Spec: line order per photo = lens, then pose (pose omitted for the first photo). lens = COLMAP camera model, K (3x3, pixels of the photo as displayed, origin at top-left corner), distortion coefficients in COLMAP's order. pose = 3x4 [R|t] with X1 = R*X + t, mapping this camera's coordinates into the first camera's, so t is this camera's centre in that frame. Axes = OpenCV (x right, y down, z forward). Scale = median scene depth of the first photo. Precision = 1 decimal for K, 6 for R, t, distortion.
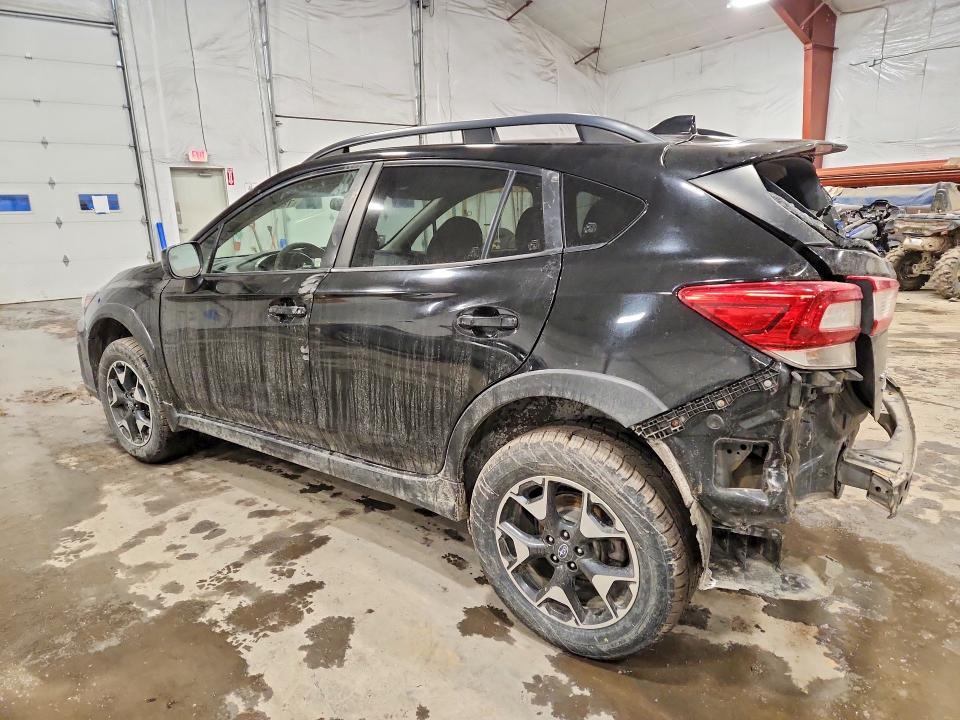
lens RADIAL K [[762.4, 0, 479.4], [0, 762.4, 357.2], [0, 0, 1]] dist [0.045356, -0.020827]
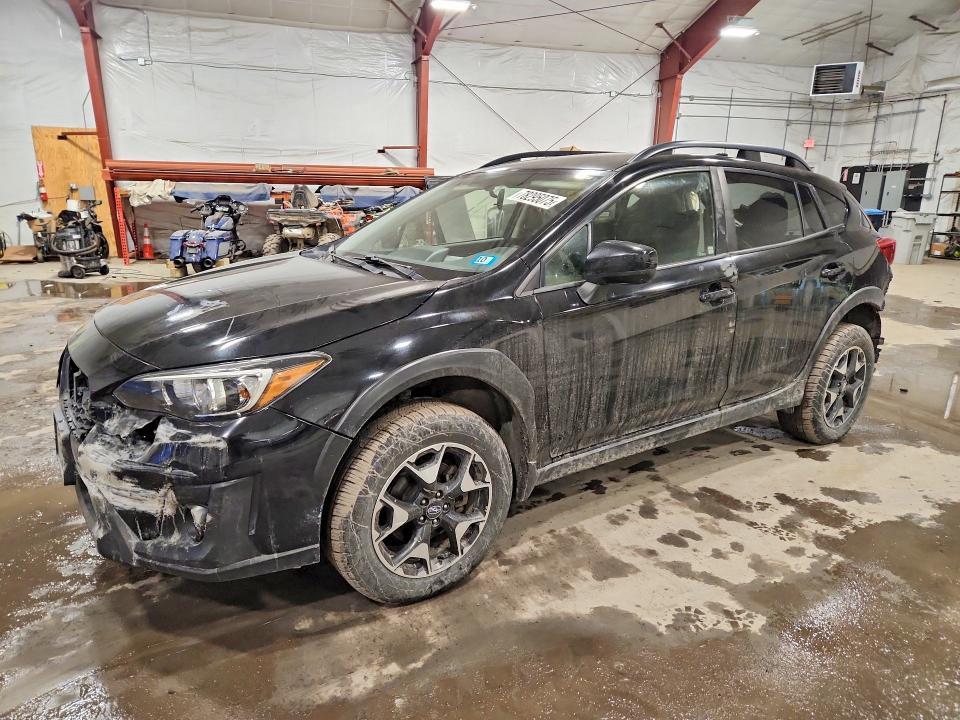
lens RADIAL K [[762.4, 0, 479.9], [0, 762.4, 365.1], [0, 0, 1]] dist [0.045356, -0.020827]
pose [[0.148059, -0.189634, 0.970627, -1.348030], [0.169914, 0.971728, 0.163930, -0.193726], [-0.974273, 0.140652, 0.176095, 1.104524]]
